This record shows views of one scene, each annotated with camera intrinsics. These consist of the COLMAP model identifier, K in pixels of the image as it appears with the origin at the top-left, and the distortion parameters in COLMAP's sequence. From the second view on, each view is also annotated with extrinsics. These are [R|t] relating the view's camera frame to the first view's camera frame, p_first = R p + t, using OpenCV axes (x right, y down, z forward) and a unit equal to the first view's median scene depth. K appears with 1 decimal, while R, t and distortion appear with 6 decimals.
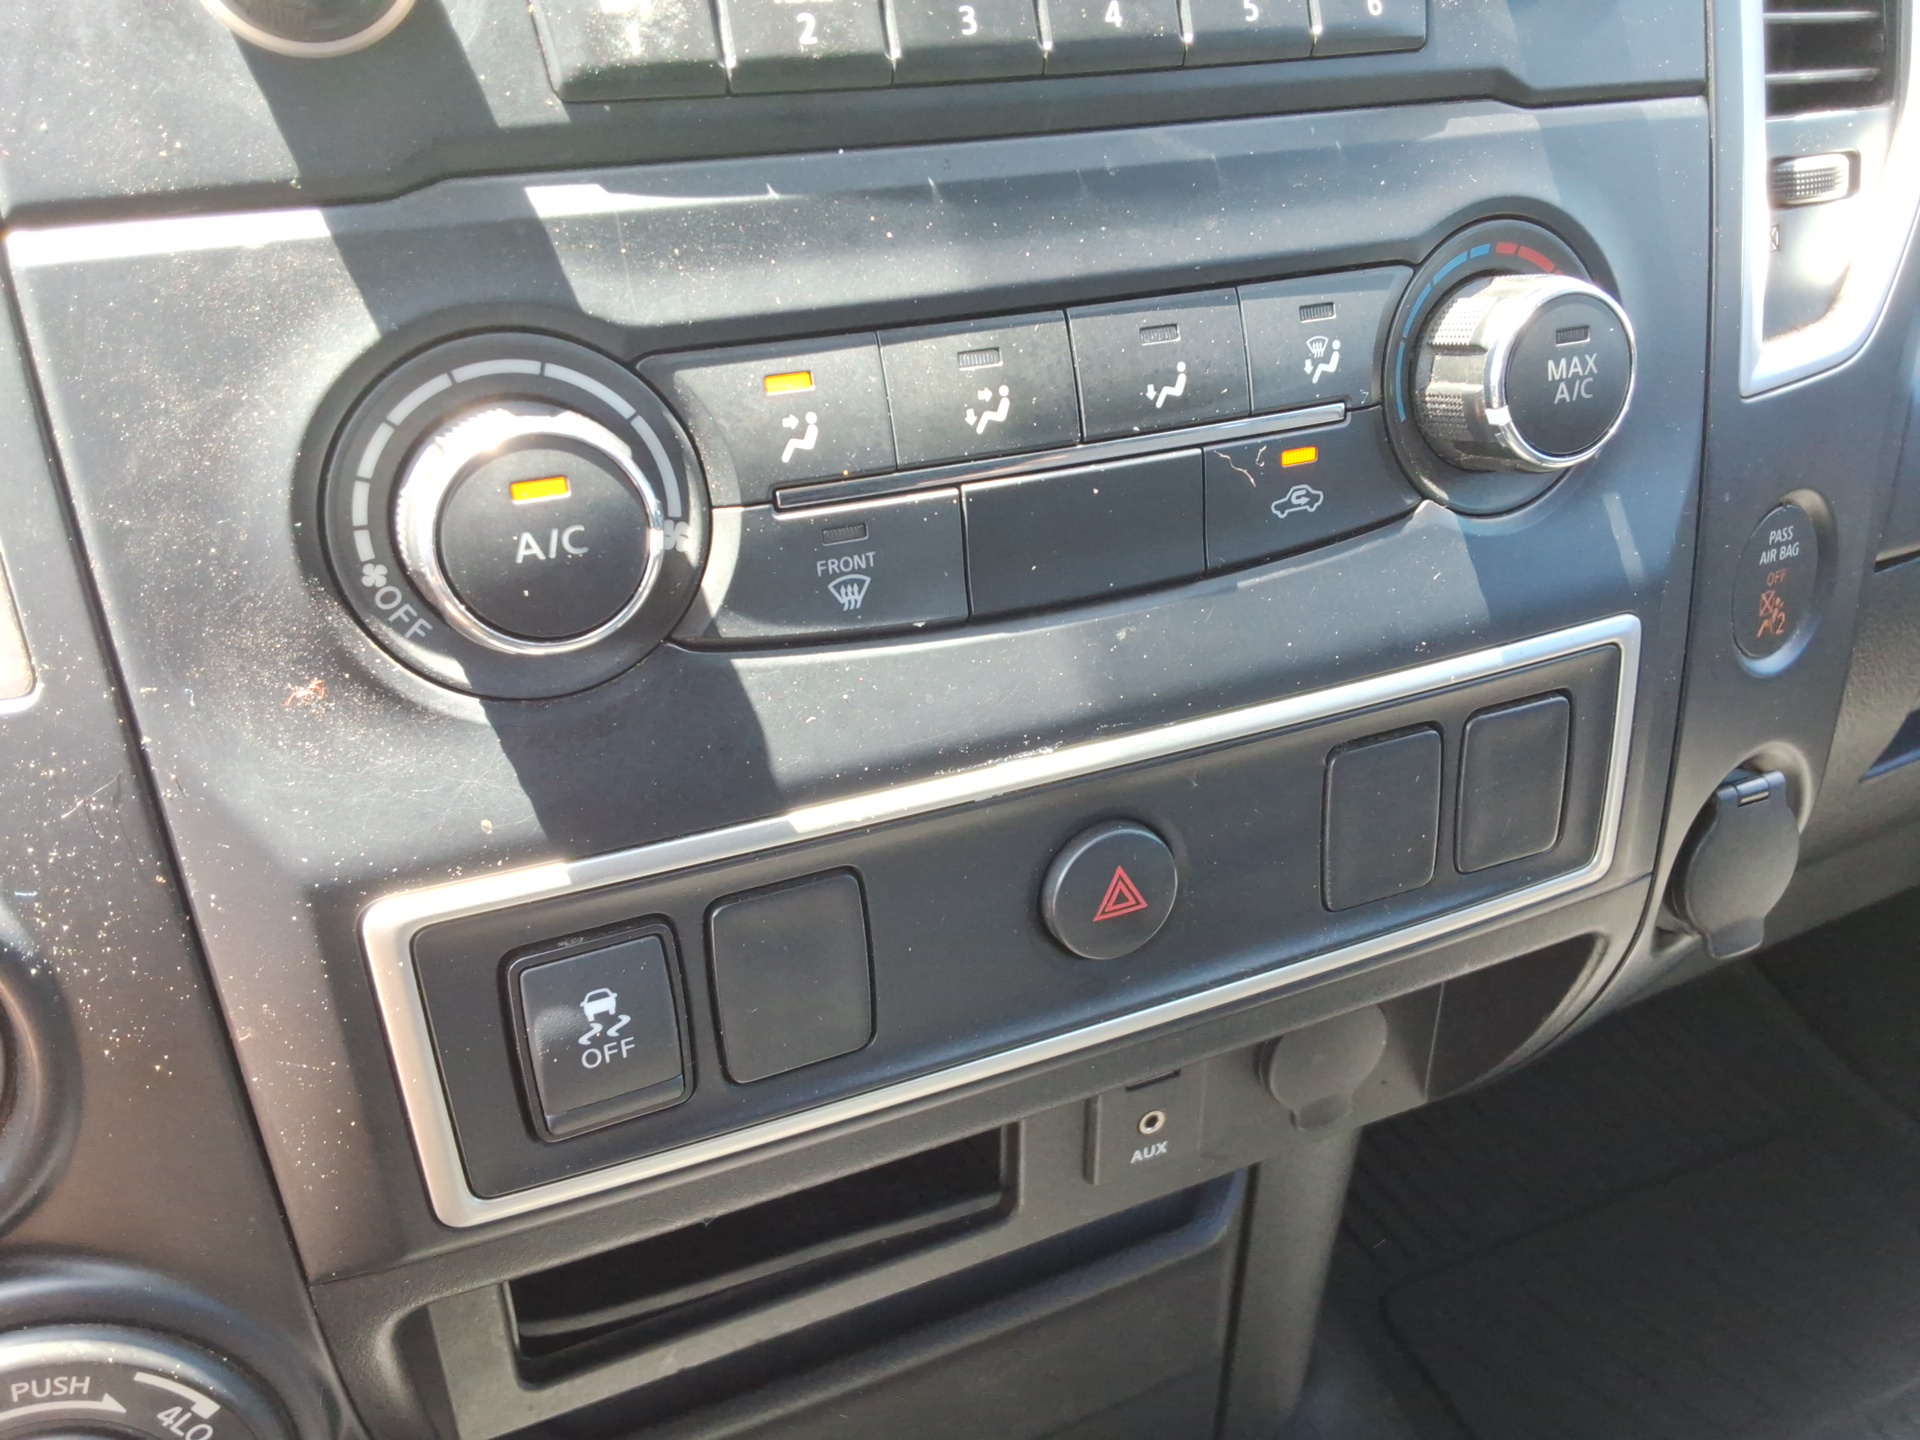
lens RADIAL K [[1550.5, 0, 981.5], [0, 1550.5, 706.3], [0, 0, 1]] dist [0.121590, -0.213358]
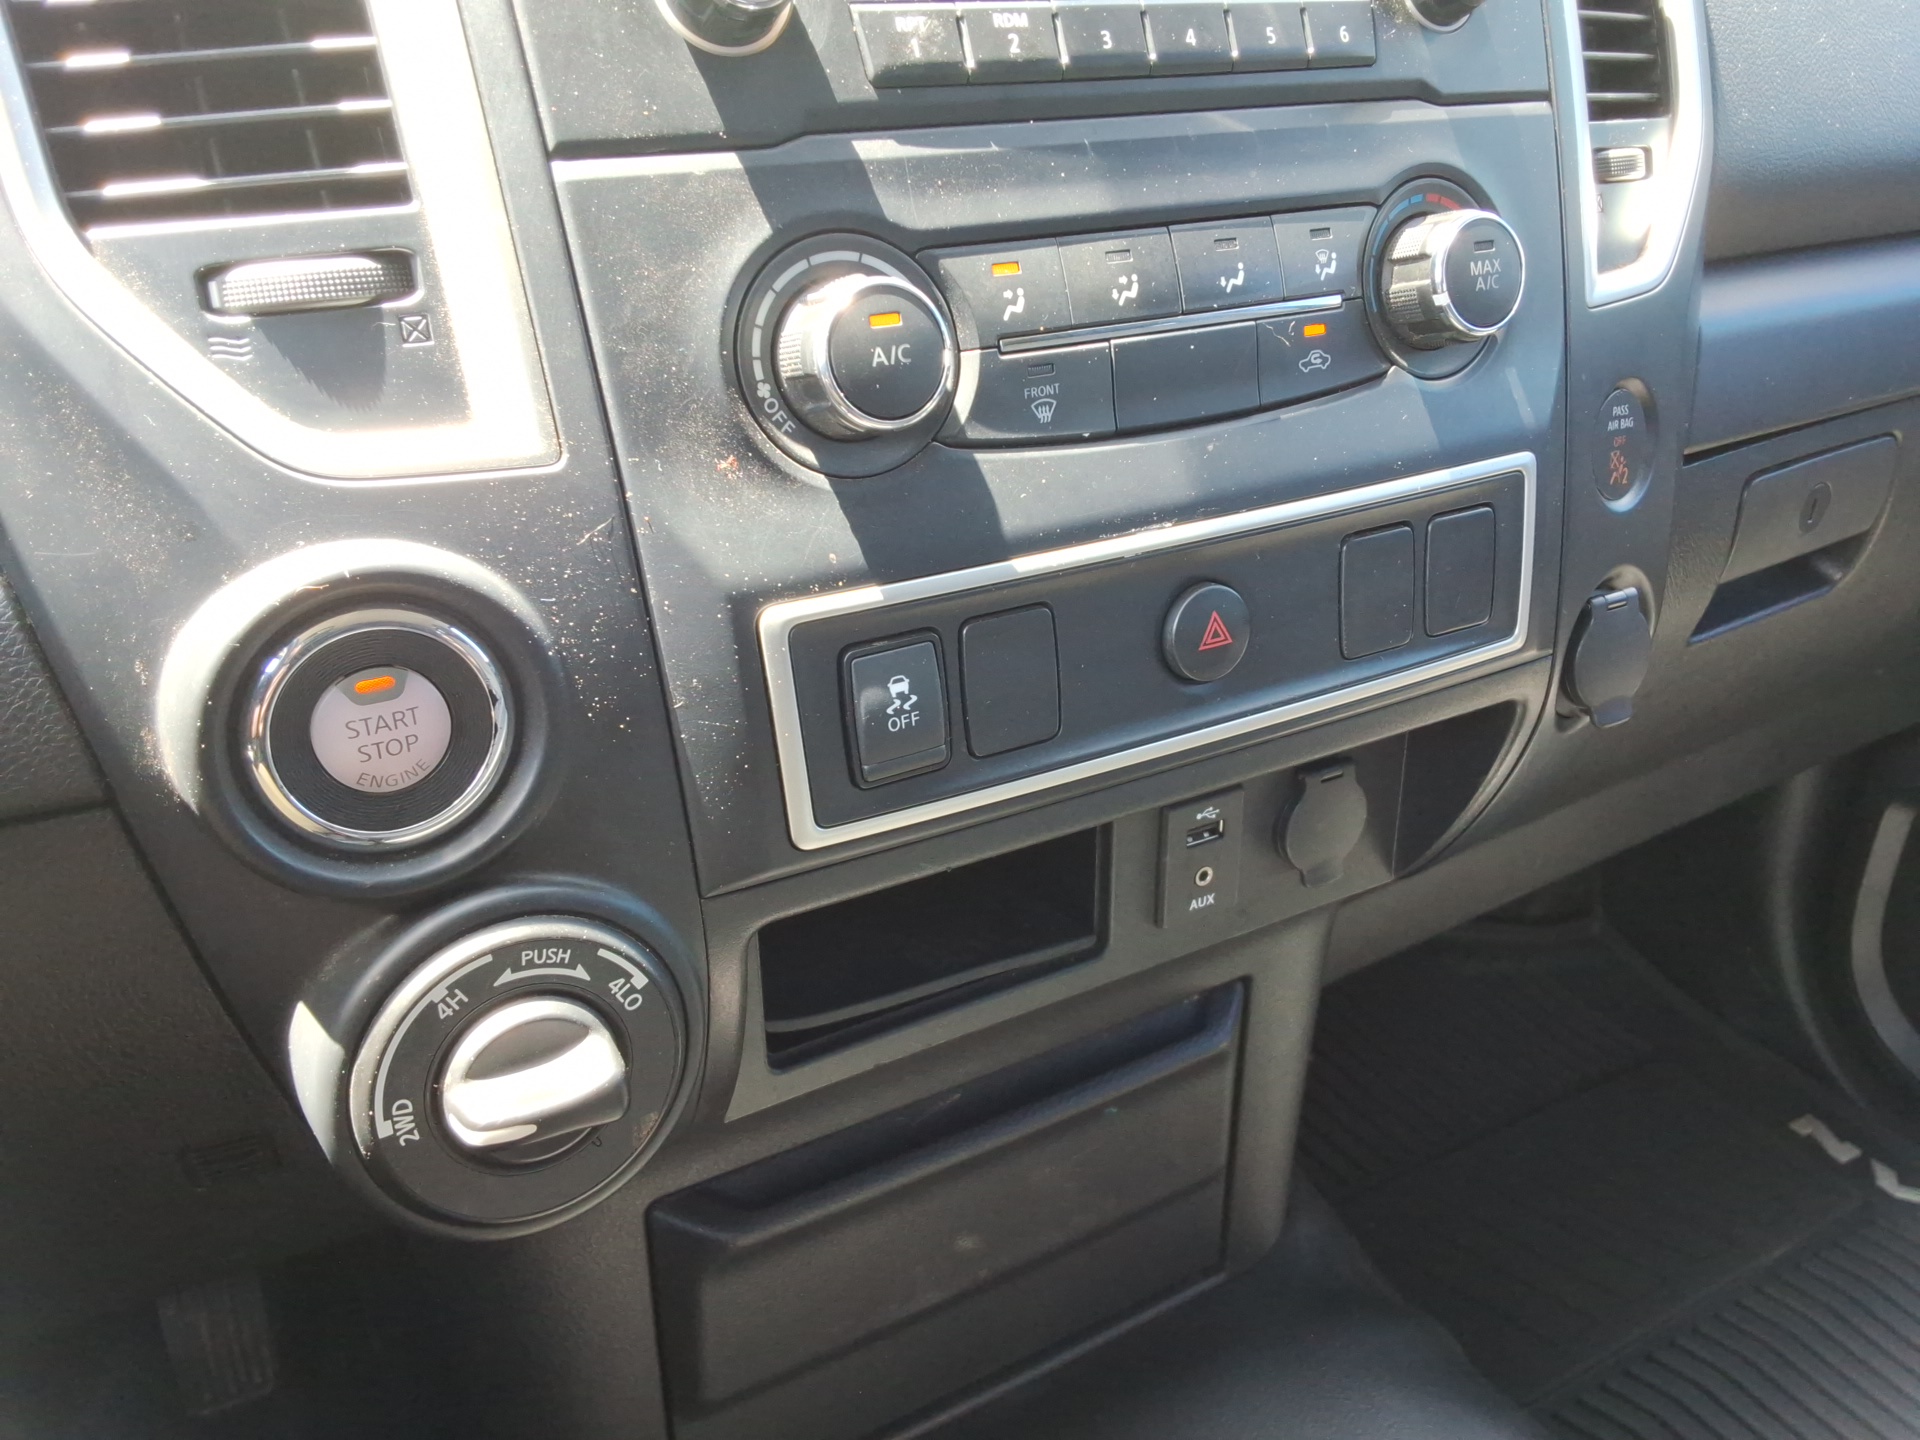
lens RADIAL K [[1533.0, 0, 975.9], [0, 1533.0, 701.2], [0, 0, 1]] dist [0.127260, -0.211197]
pose [[0.994164, -0.053150, 0.093879, -0.312043], [0.060589, 0.995091, -0.078254, 0.326531], [-0.089258, 0.083486, 0.992503, -0.463401]]
